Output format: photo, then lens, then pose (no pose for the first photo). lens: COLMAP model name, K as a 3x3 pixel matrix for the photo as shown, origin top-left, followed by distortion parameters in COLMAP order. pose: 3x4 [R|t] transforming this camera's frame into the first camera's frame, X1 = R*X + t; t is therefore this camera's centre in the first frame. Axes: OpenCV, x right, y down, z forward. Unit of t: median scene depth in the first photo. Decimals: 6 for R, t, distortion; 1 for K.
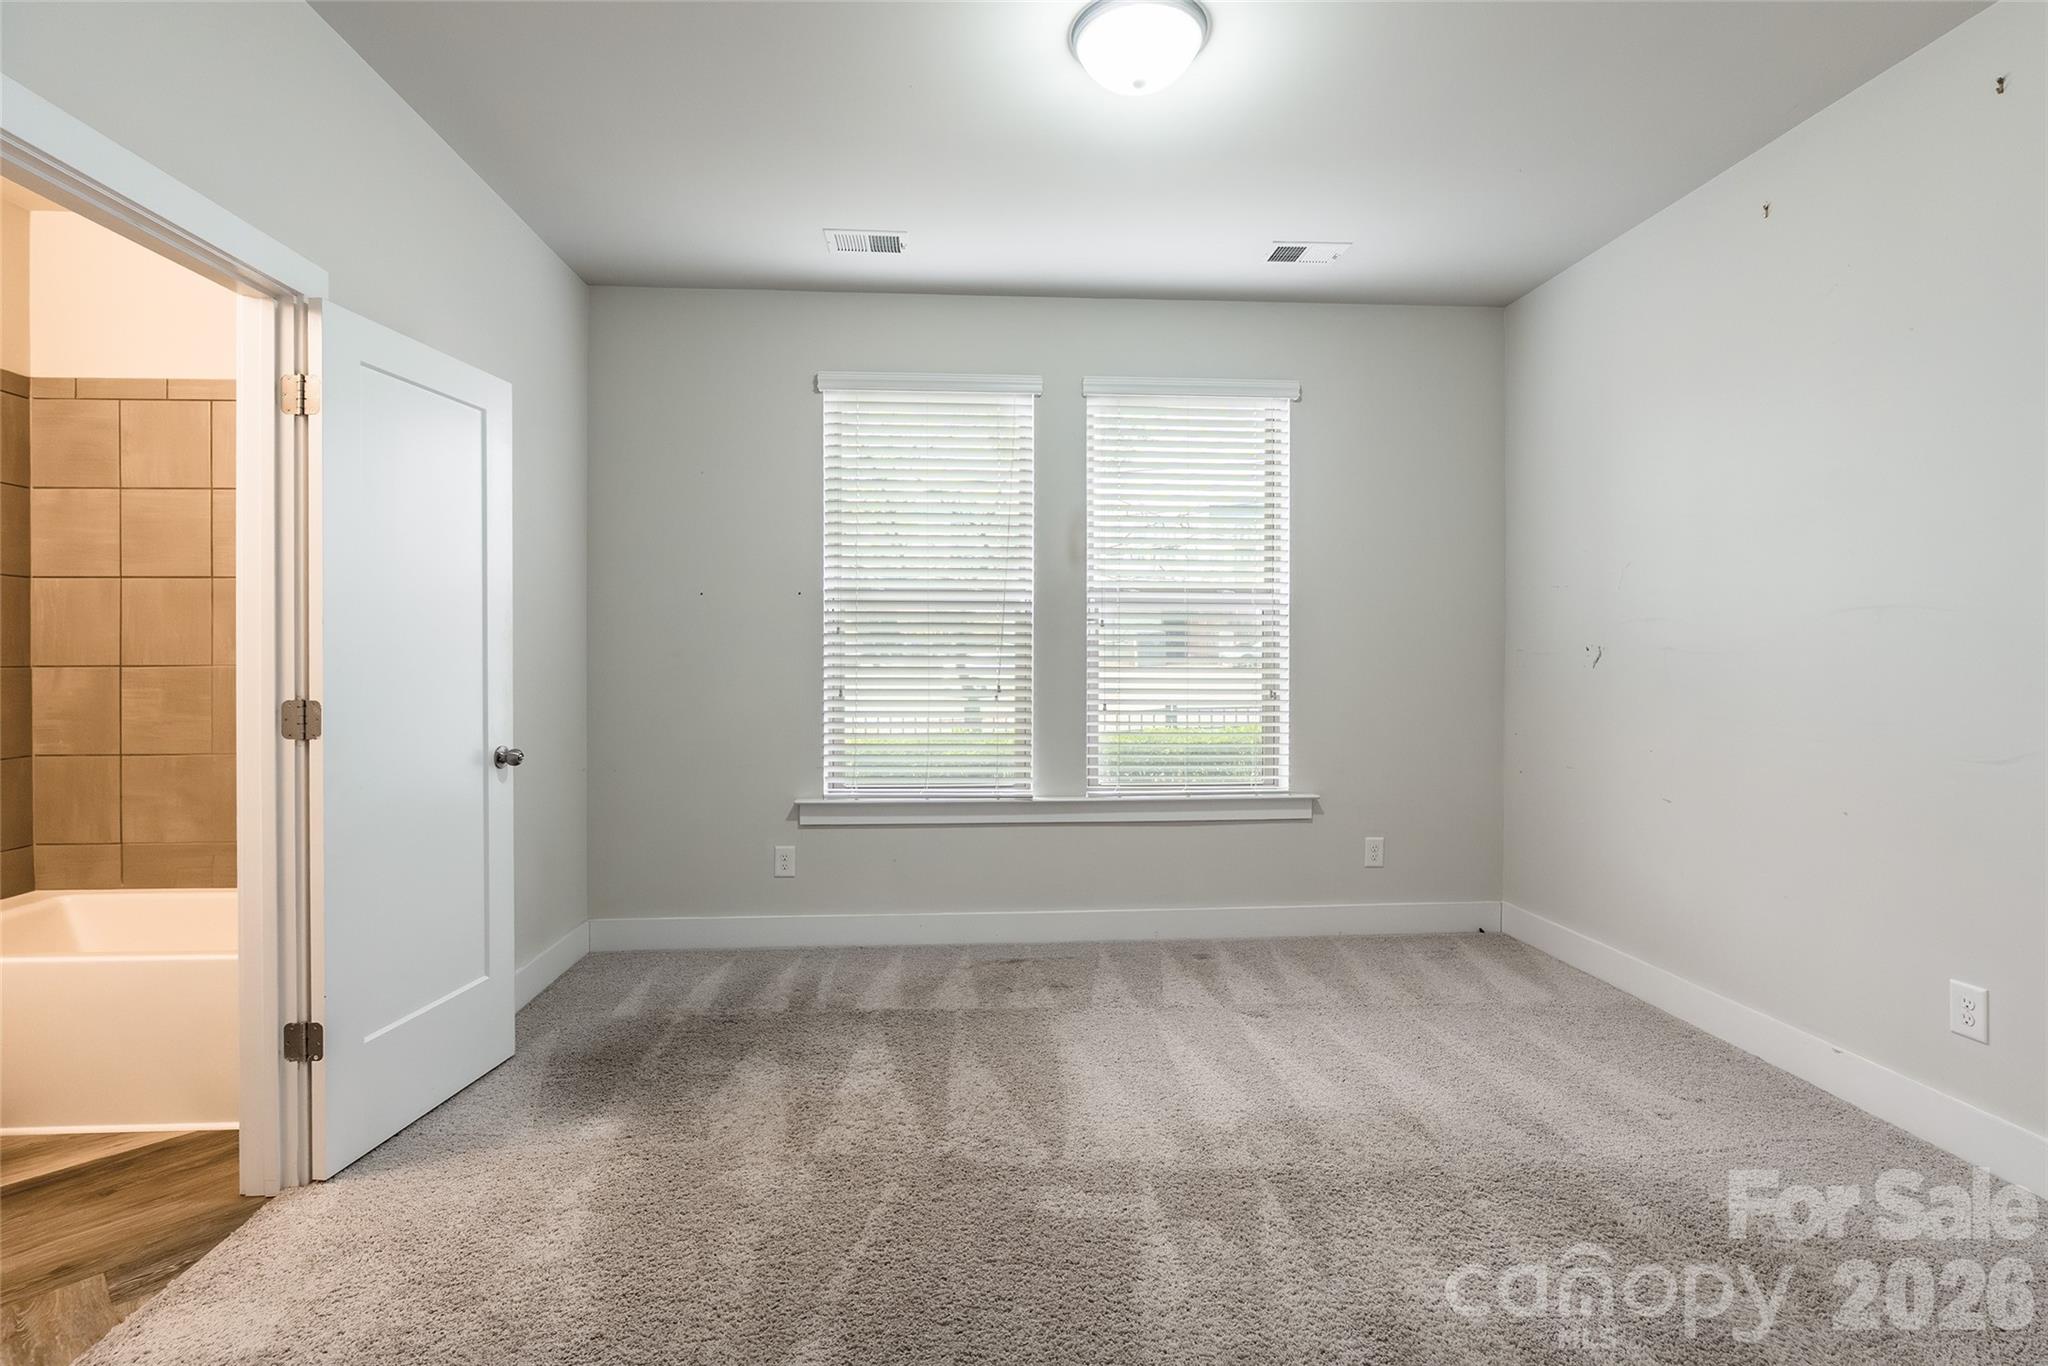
lens RADIAL K [[966.6, 0, 1023.1], [0, 966.6, 662.6], [0, 0, 1]] dist [-0.011503, 0.000773]
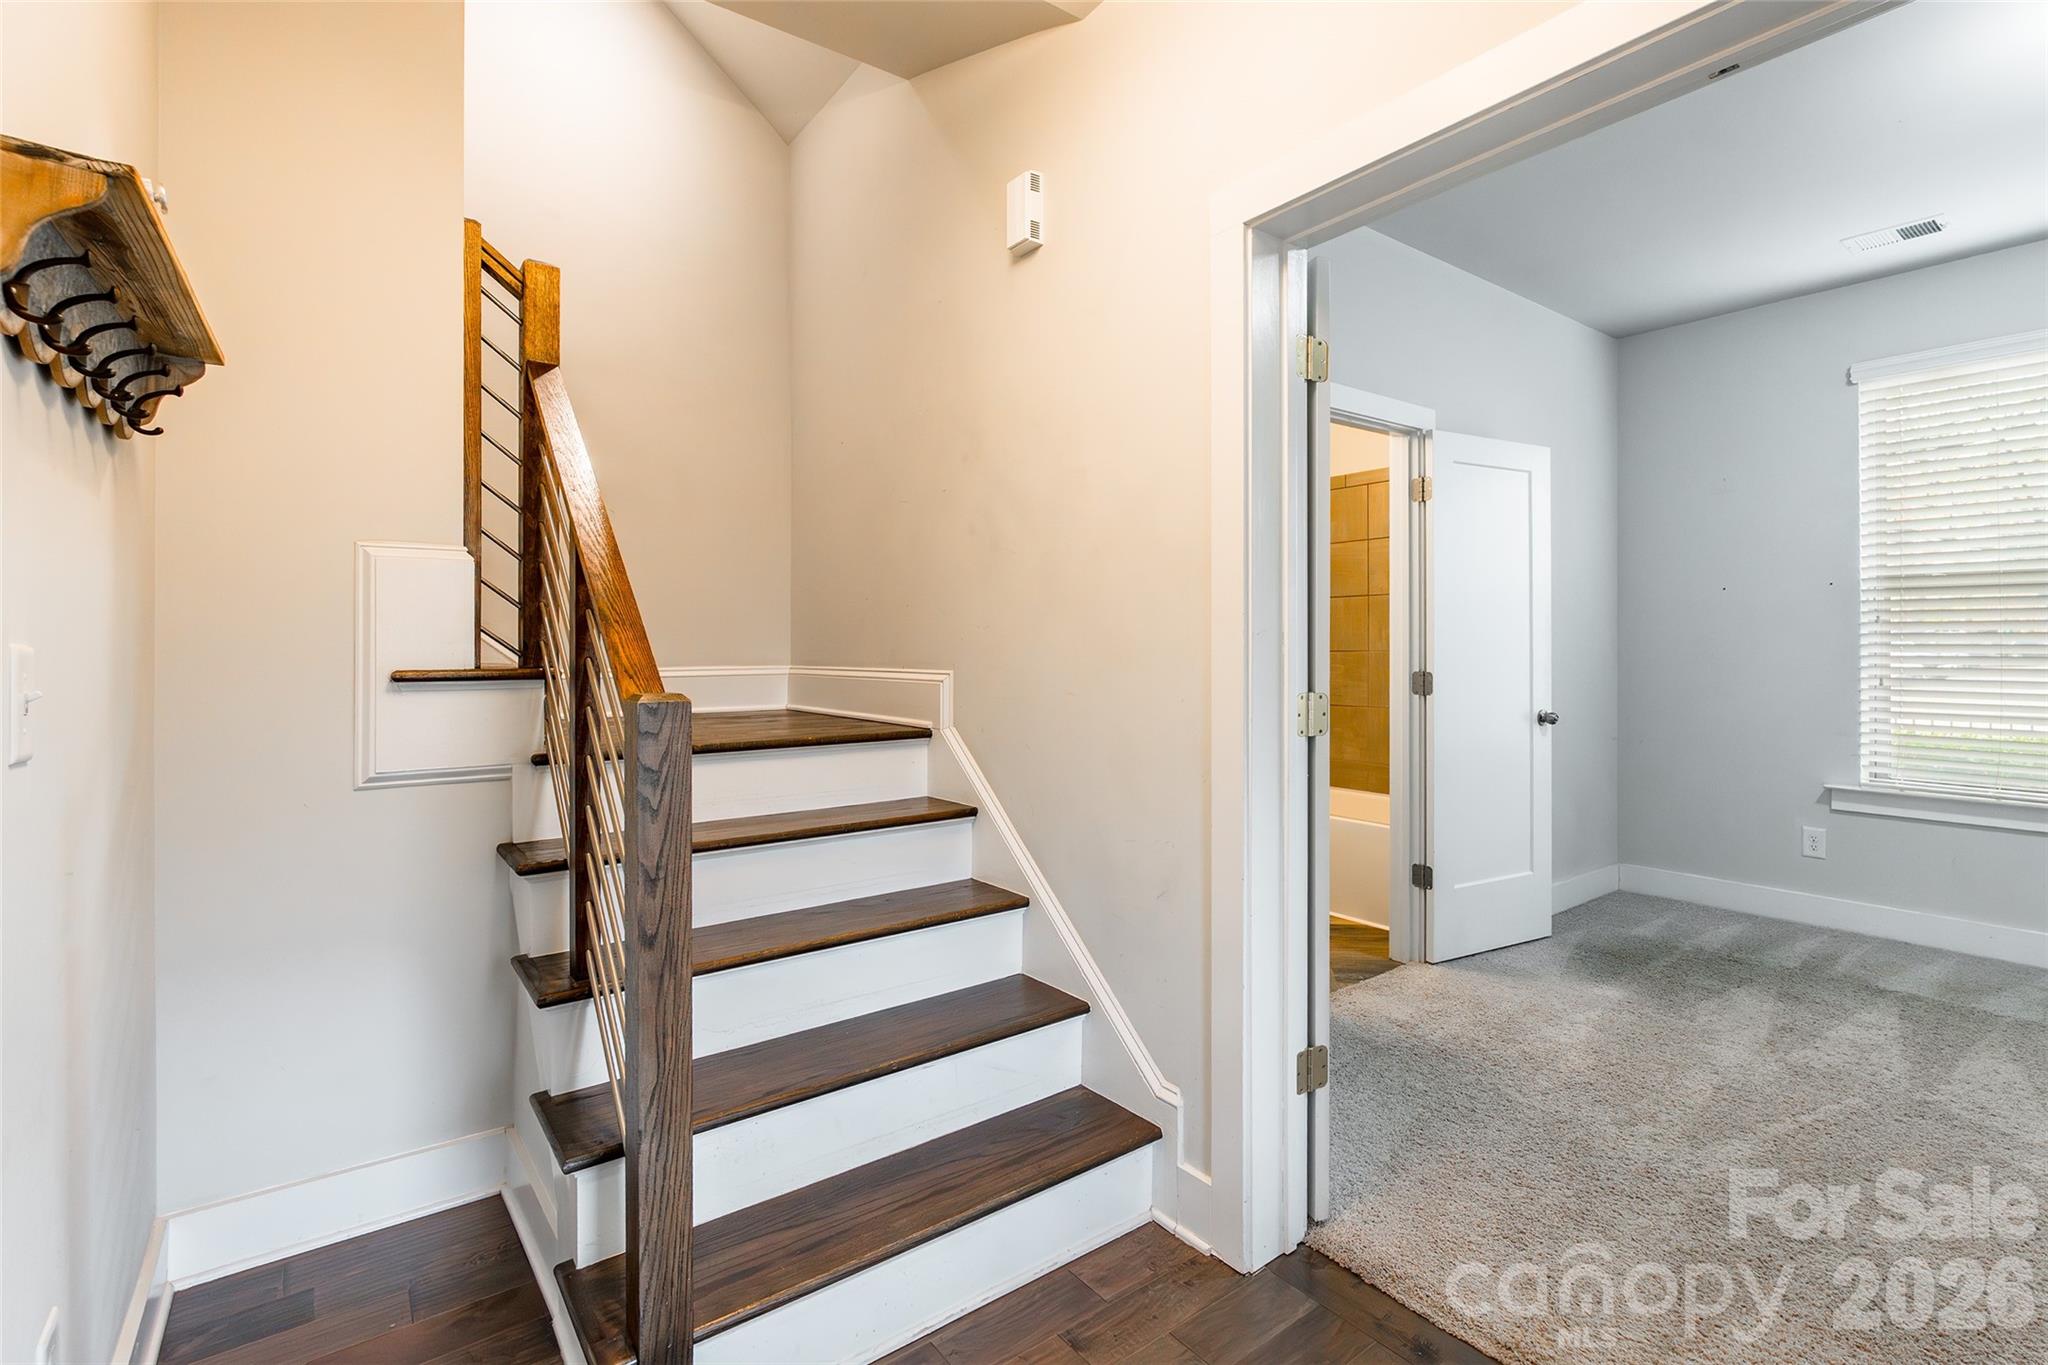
lens RADIAL K [[966.6, 0, 1072.9], [0, 966.6, 641.5], [0, 0, 1]] dist [-0.011503, 0.000773]
pose [[0.562738, -0.004589, -0.826623, 0.249660], [-0.004190, 0.999956, -0.008404, 0.002642], [0.826625, 0.008192, 0.562694, -0.378896]]
